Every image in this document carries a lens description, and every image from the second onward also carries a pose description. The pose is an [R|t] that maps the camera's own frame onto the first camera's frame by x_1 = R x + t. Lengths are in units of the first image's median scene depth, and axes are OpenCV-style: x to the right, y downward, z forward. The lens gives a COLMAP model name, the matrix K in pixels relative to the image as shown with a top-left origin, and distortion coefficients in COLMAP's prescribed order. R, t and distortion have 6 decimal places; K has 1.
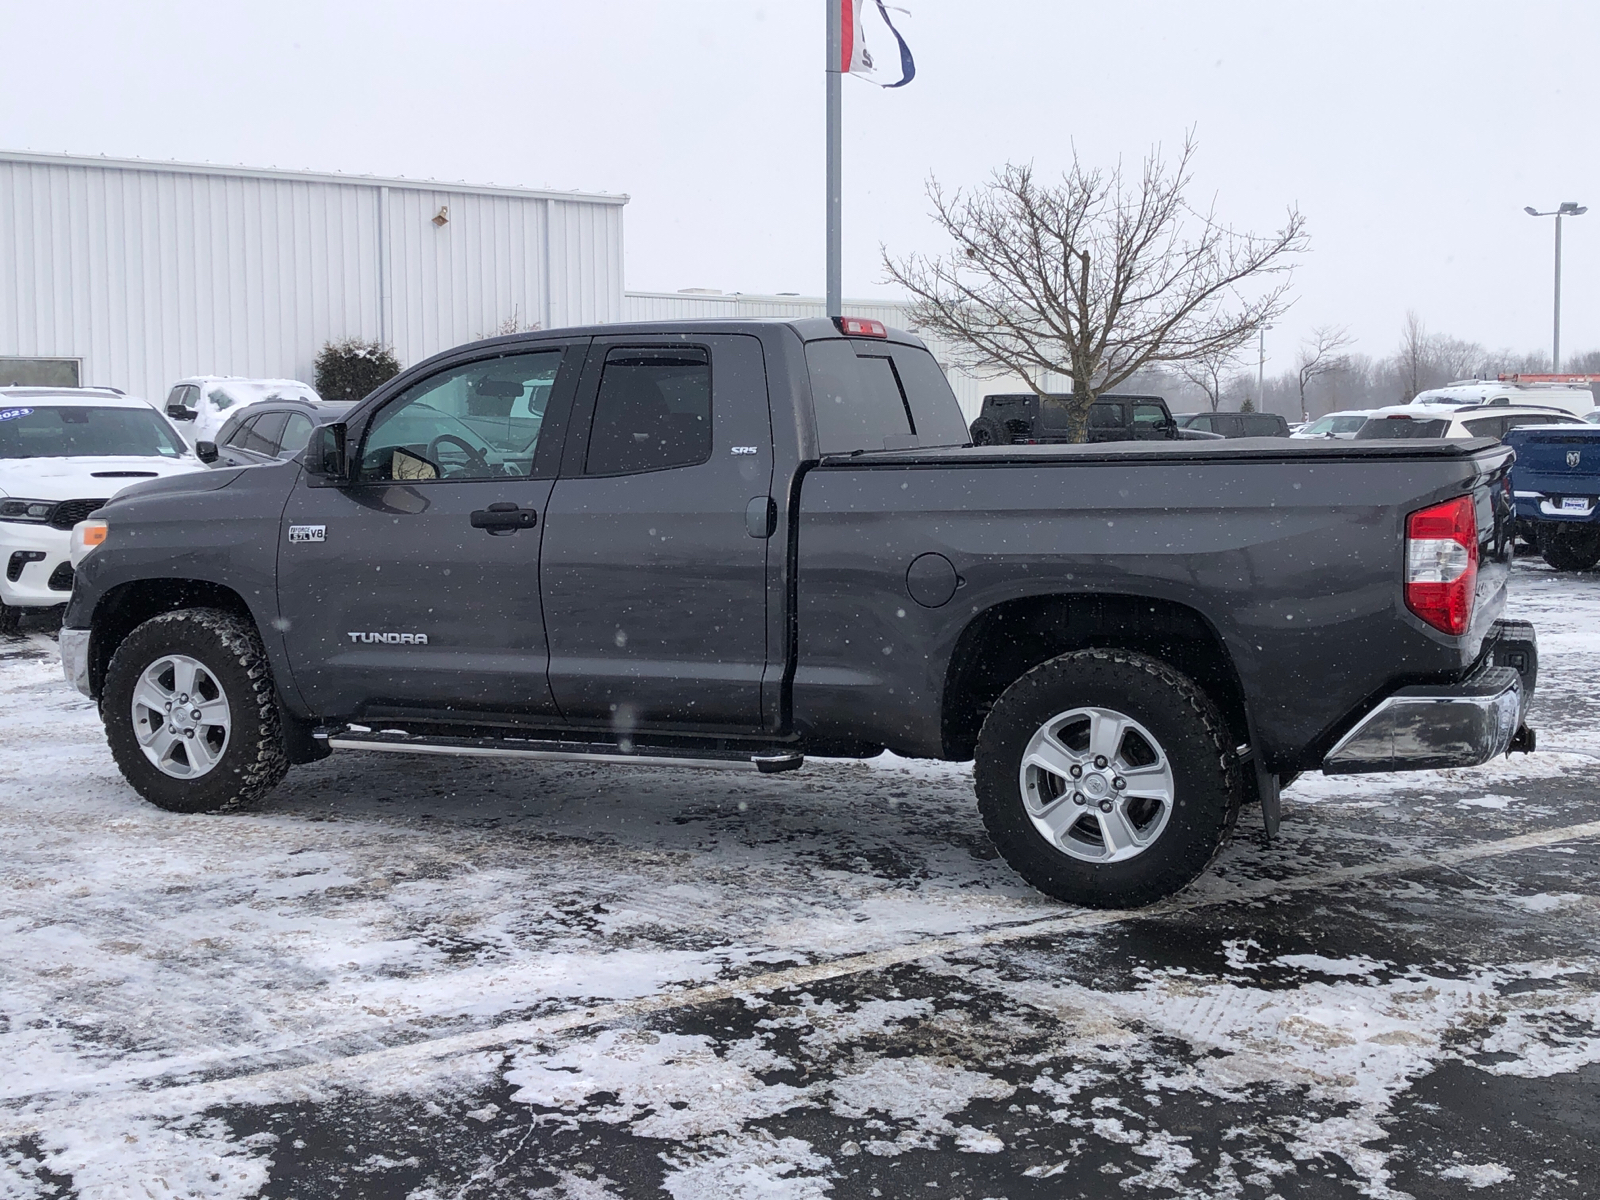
lens RADIAL K [[1877.9, 0, 793.6], [0, 1877.9, 548.7], [0, 0, 1]] dist [0.153064, -0.463944]
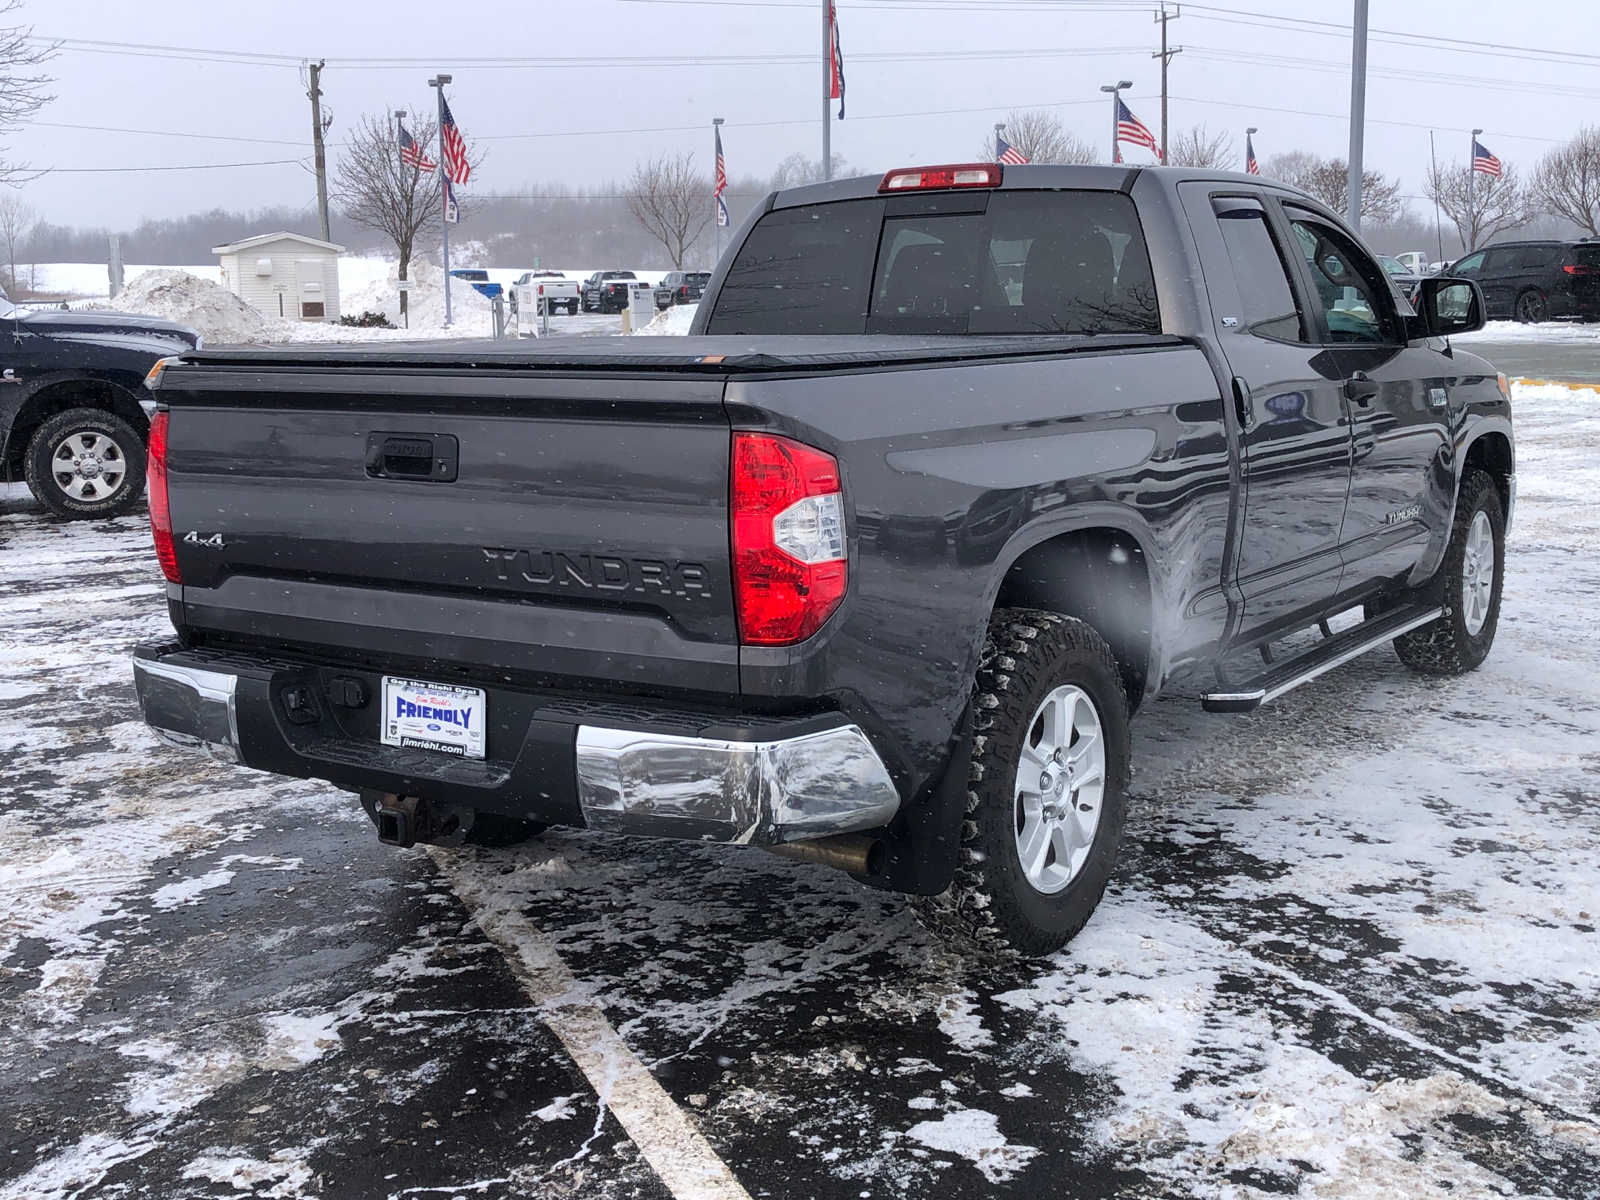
lens RADIAL K [[1877.9, 0, 793.6], [0, 1877.9, 548.7], [0, 0, 1]] dist [0.153064, -0.463944]
pose [[-0.166596, 0.149236, -0.974666, 0.974215], [-0.048604, 0.986035, 0.159285, -0.100846], [0.984827, 0.073909, -0.157016, 1.225868]]
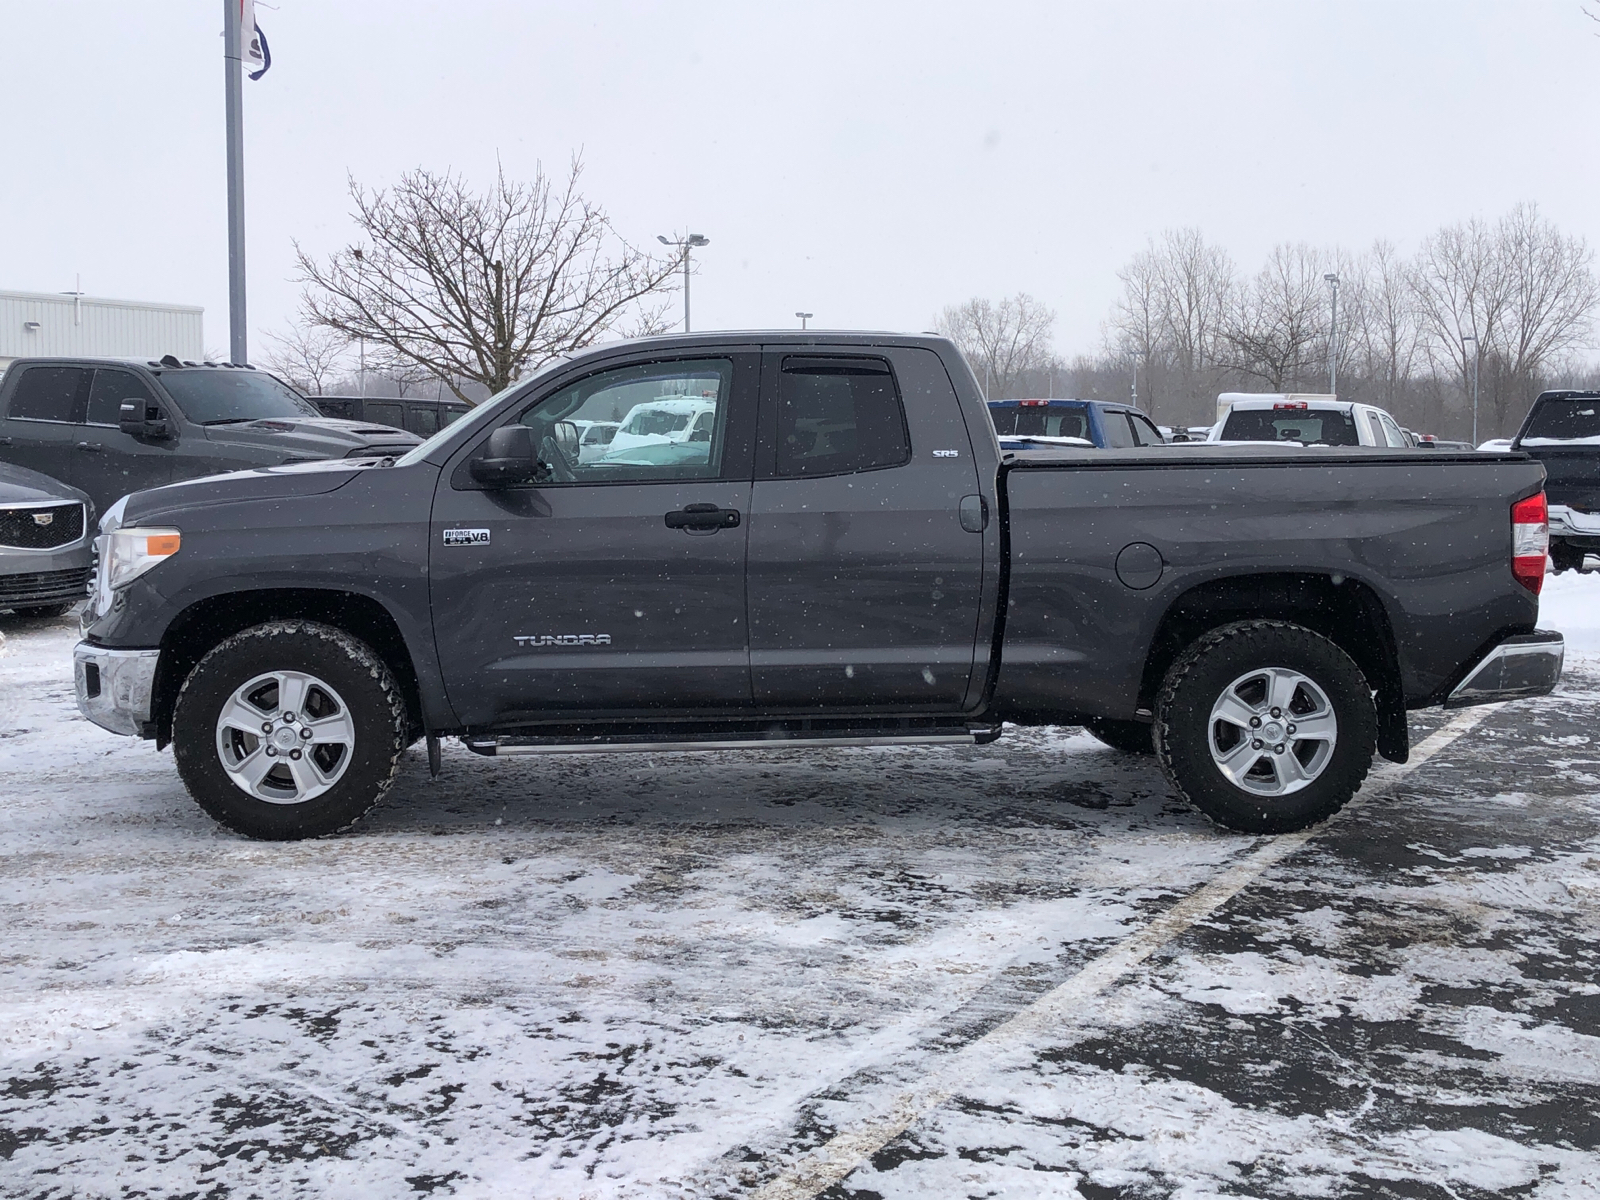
lens RADIAL K [[1877.9, 0, 793.6], [0, 1877.9, 548.7], [0, 0, 1]] dist [0.153064, -0.463944]
pose [[0.879487, -0.019213, 0.475536, -0.642225], [0.020569, 0.999786, 0.002352, -0.001129], [-0.475479, 0.007712, 0.879693, 0.073203]]
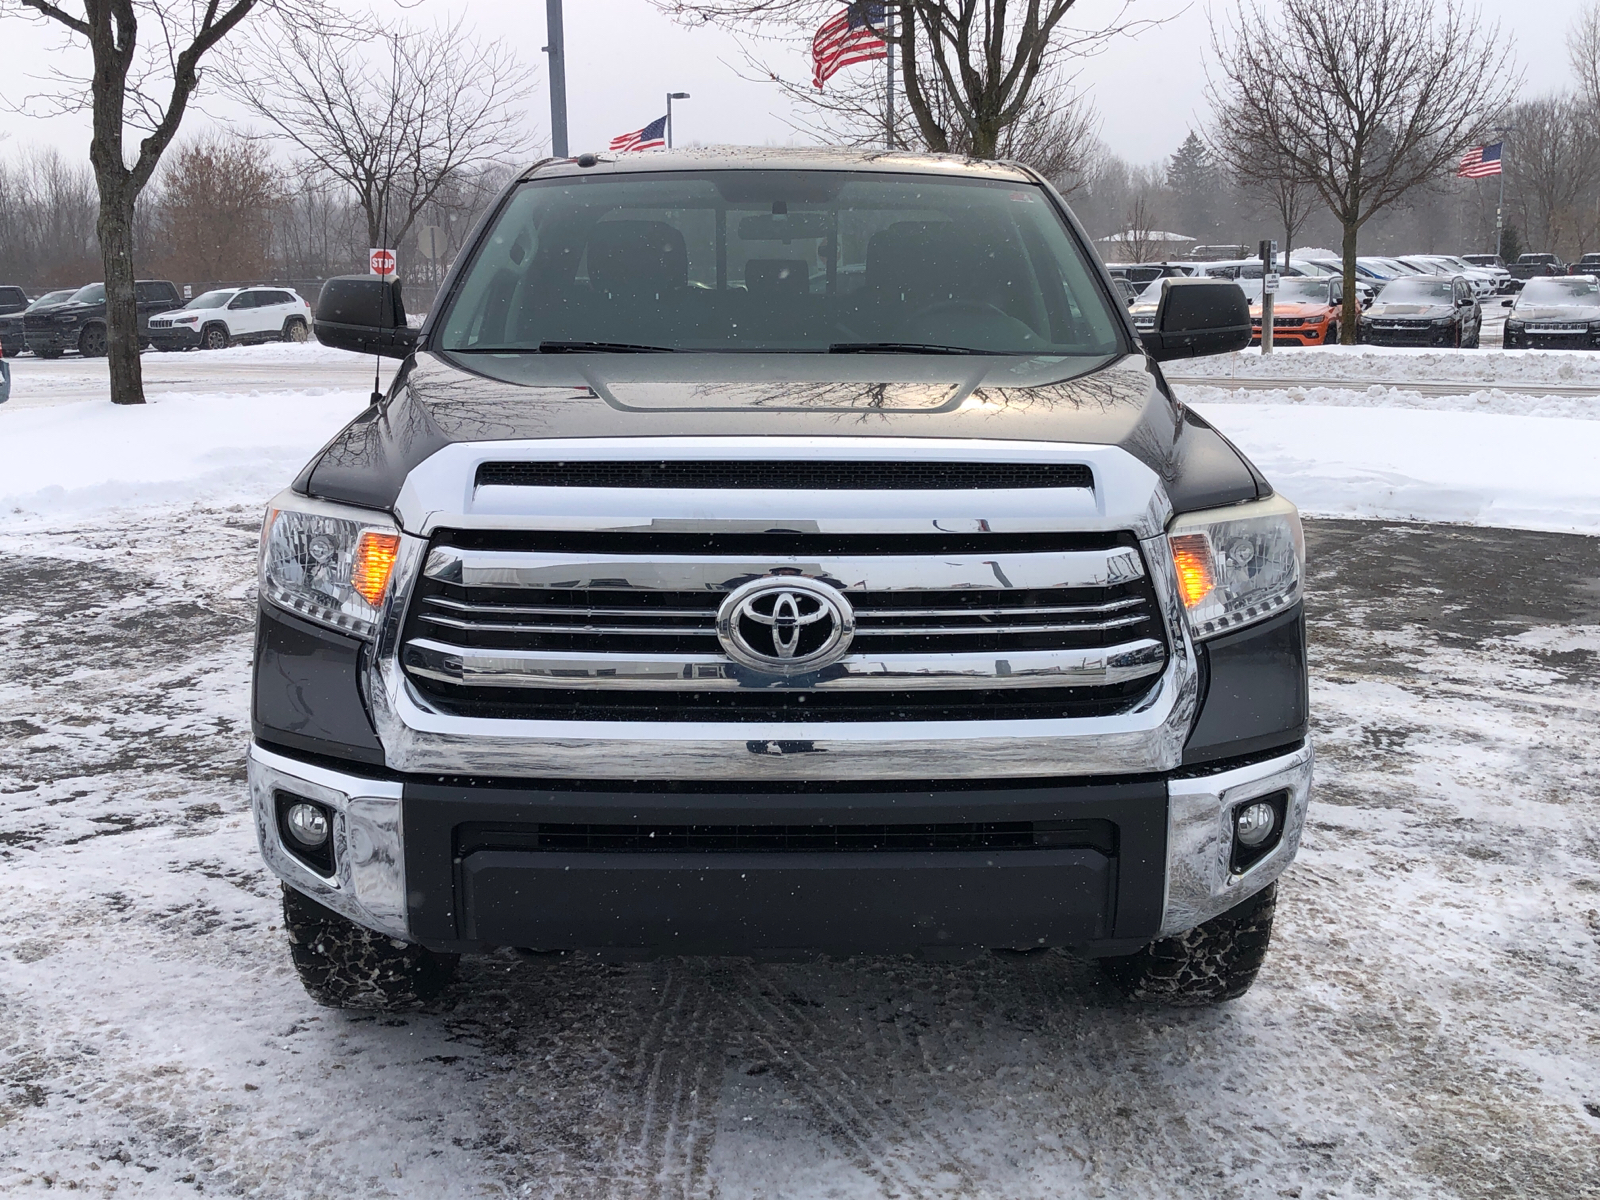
lens RADIAL K [[1703.7, 0, 784.2], [0, 1703.7, 561.8], [0, 0, 1]] dist [0.126612, -0.318948]
pose [[-0.424789, -0.141822, 0.894115, -0.840965], [0.066890, 0.980036, 0.187230, -0.103469], [-0.902818, 0.139341, -0.406822, 1.551534]]
